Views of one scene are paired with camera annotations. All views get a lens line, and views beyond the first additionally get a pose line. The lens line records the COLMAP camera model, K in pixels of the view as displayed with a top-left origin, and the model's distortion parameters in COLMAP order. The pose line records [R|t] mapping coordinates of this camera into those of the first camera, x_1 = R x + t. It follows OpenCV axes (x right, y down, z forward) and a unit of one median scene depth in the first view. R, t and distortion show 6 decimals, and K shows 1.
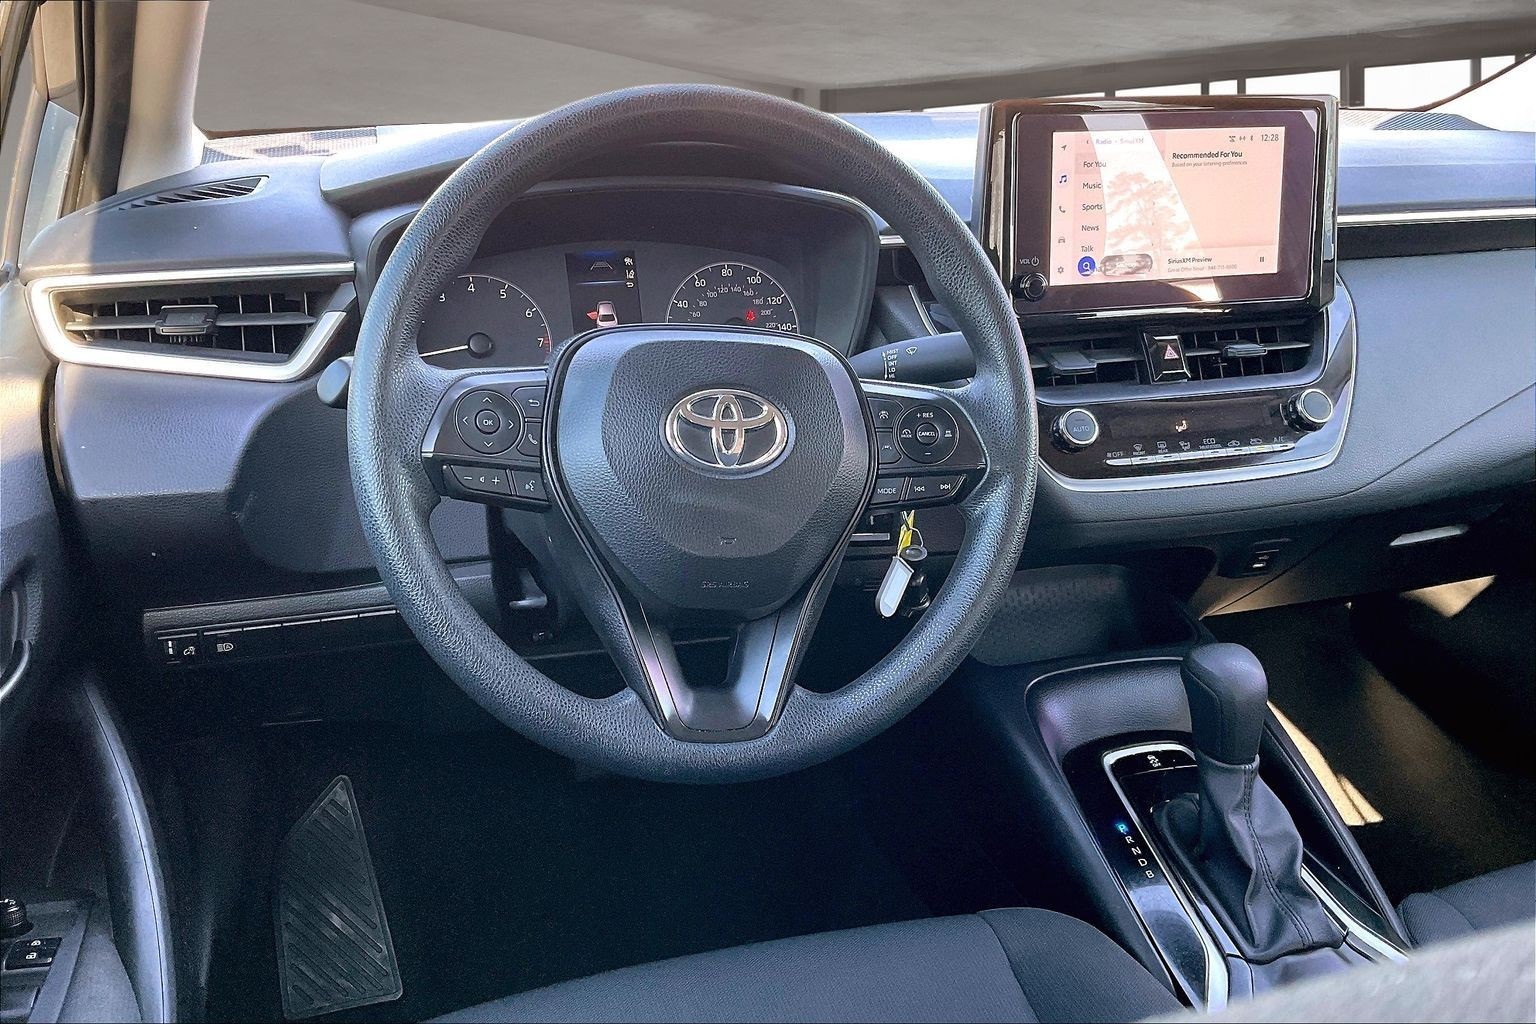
lens RADIAL K [[1460.9, 0, 761.7], [0, 1460.9, 493.8], [0, 0, 1]] dist [0.049423, 0.000000]
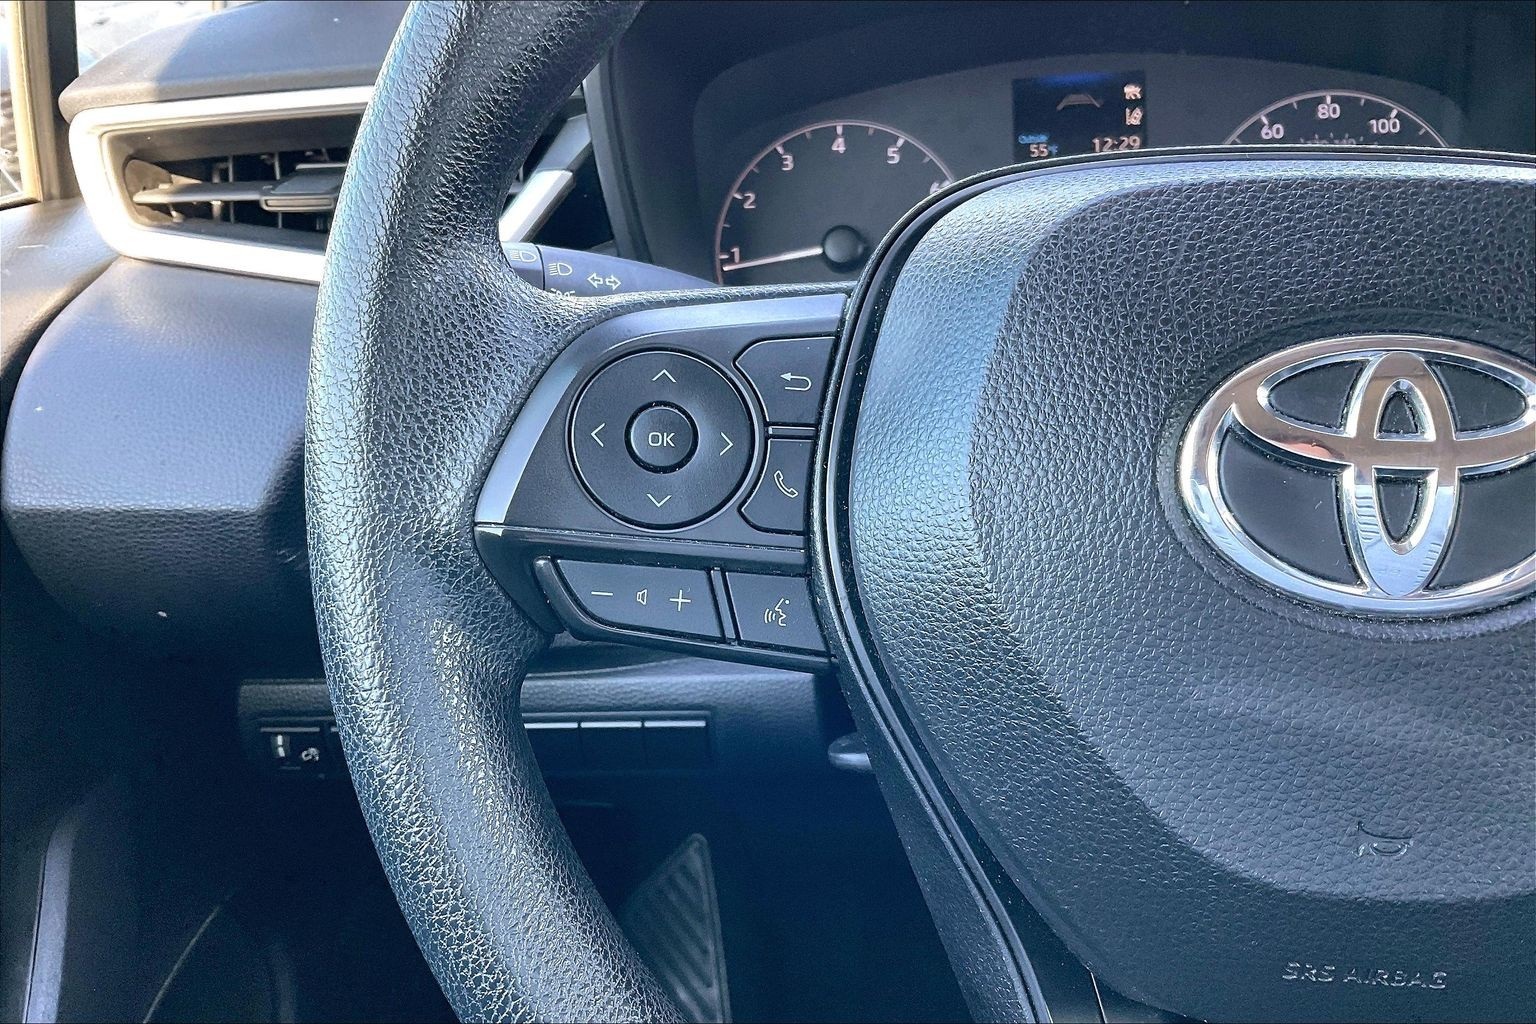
lens RADIAL K [[1308.7, 0, 760.5], [0, 1308.7, 508.2], [0, 0, 1]] dist [0.089654, -0.143083]
pose [[0.931107, 0.078793, -0.356134, -0.035779], [-0.056965, 0.995821, 0.071385, -0.037091], [0.360270, -0.046180, 0.931704, 0.529791]]
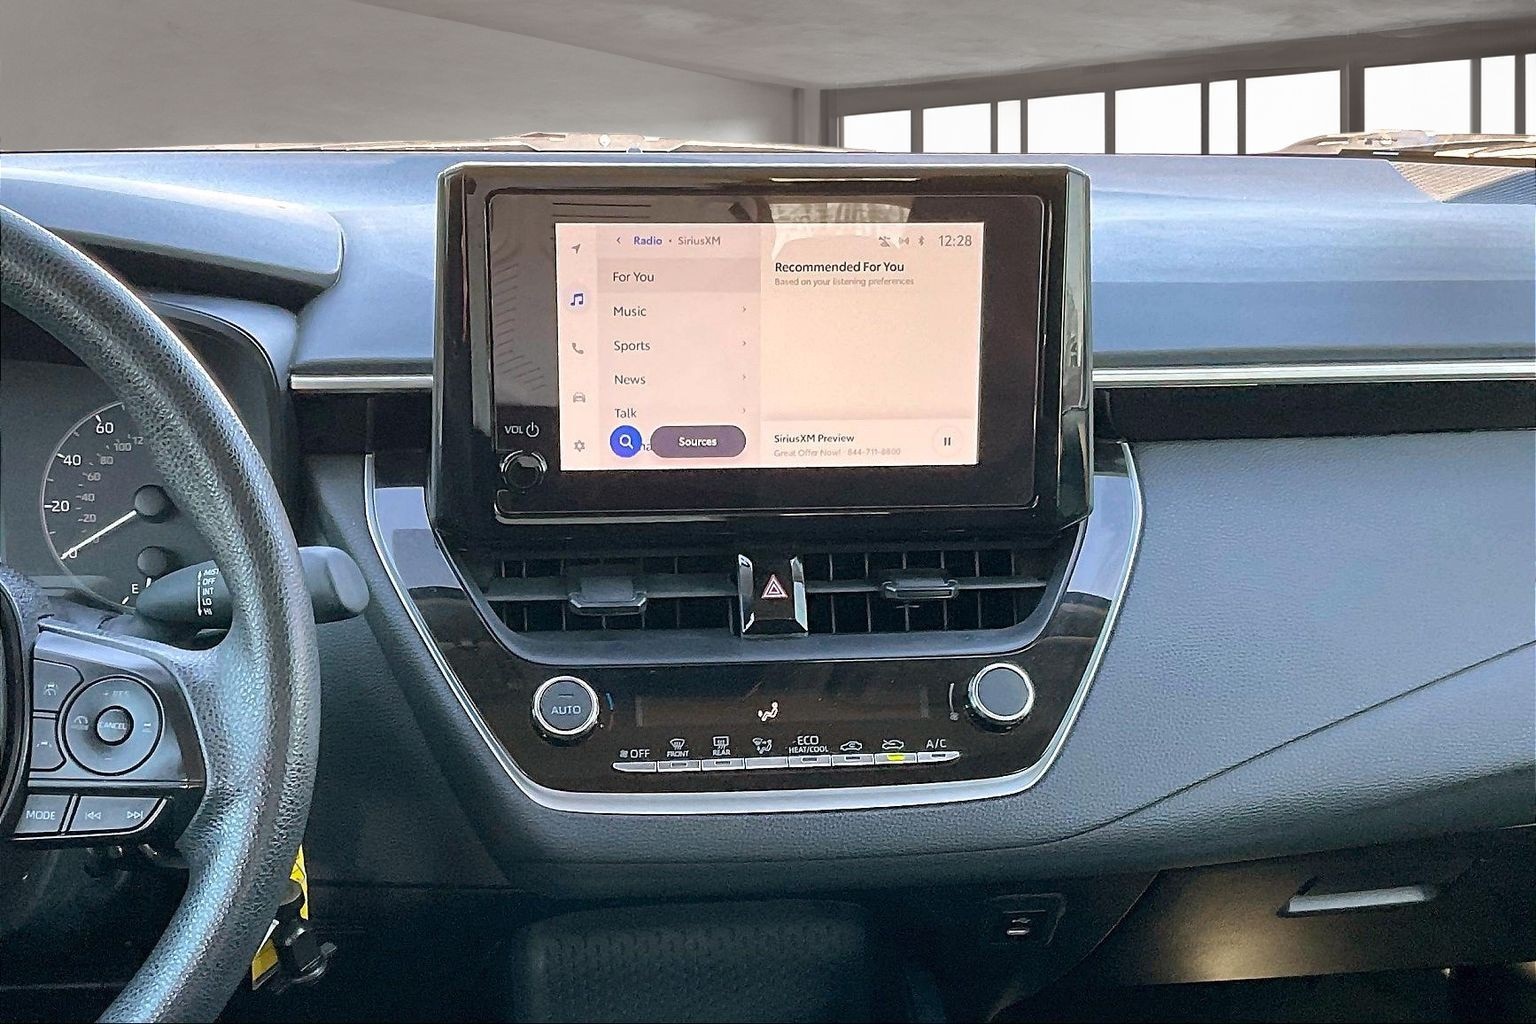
lens RADIAL K [[2141.2, 0, 751.3], [0, 2141.2, 665.3], [0, 0, 1]] dist [0.104268, 0.000000]
pose [[0.985898, 0.064533, -0.154402, 0.418894], [-0.063314, 0.997912, 0.012802, -0.076875], [0.154905, -0.002846, 0.987925, 0.122797]]
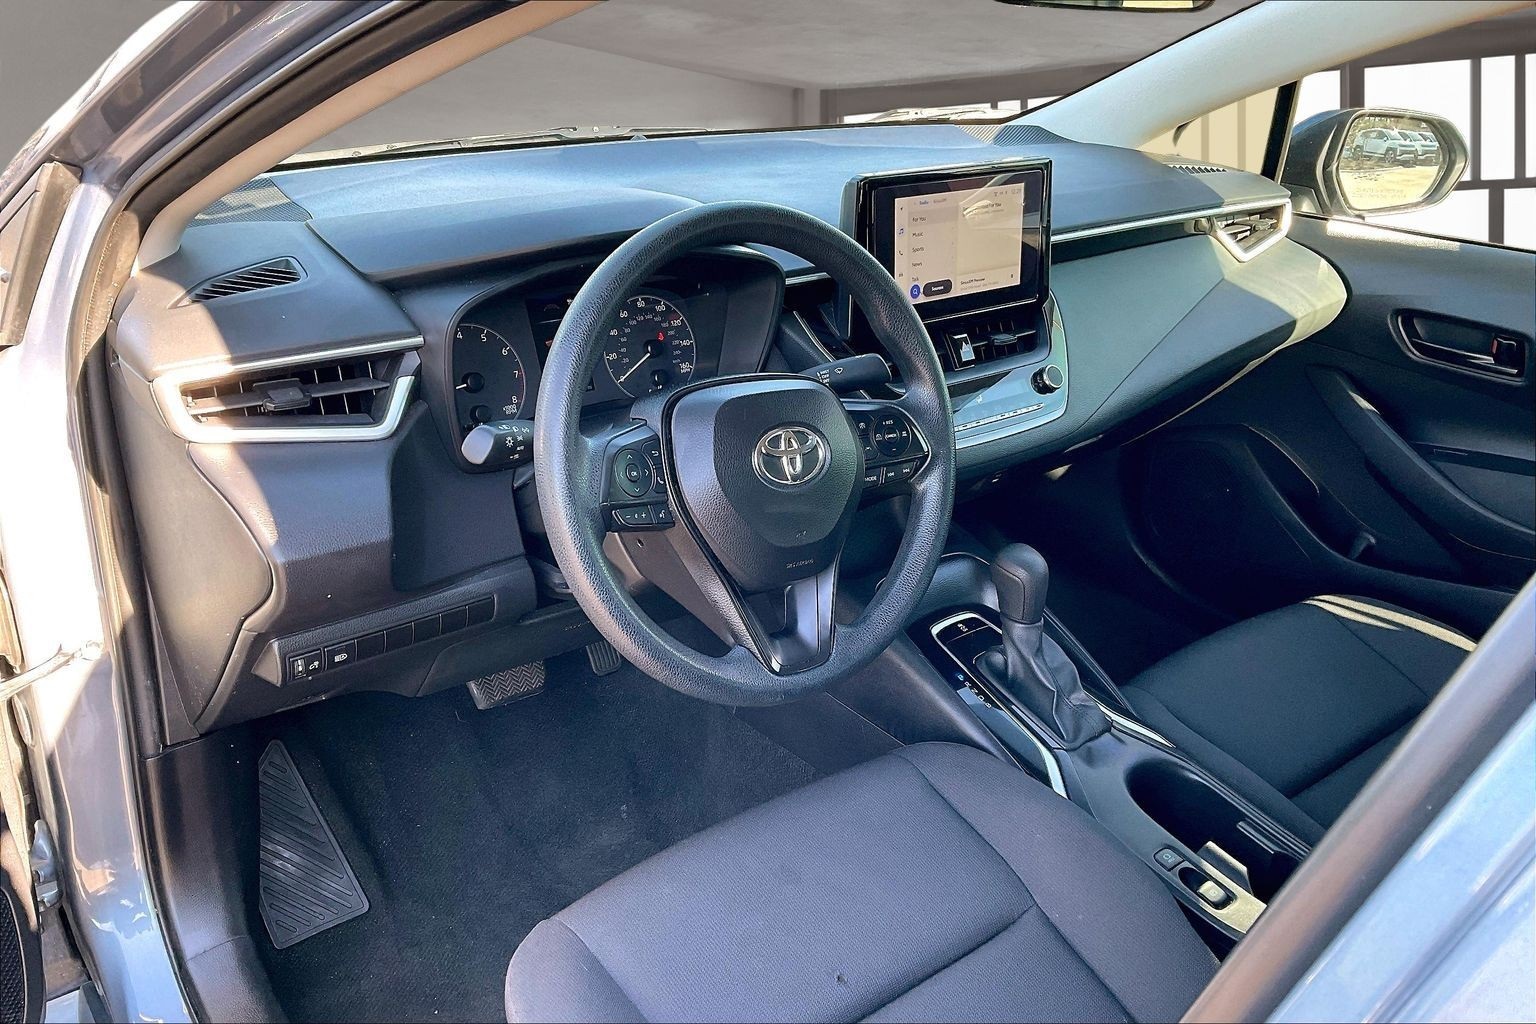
lens RADIAL K [[1308.7, 0, 767.8], [0, 1308.7, 499.7], [0, 0, 1]] dist [0.089654, -0.143083]
pose [[0.926219, -0.117207, 0.358302, -0.383744], [0.080901, 0.990095, 0.114748, -0.114023], [-0.368203, -0.077295, 0.926527, -0.127652]]
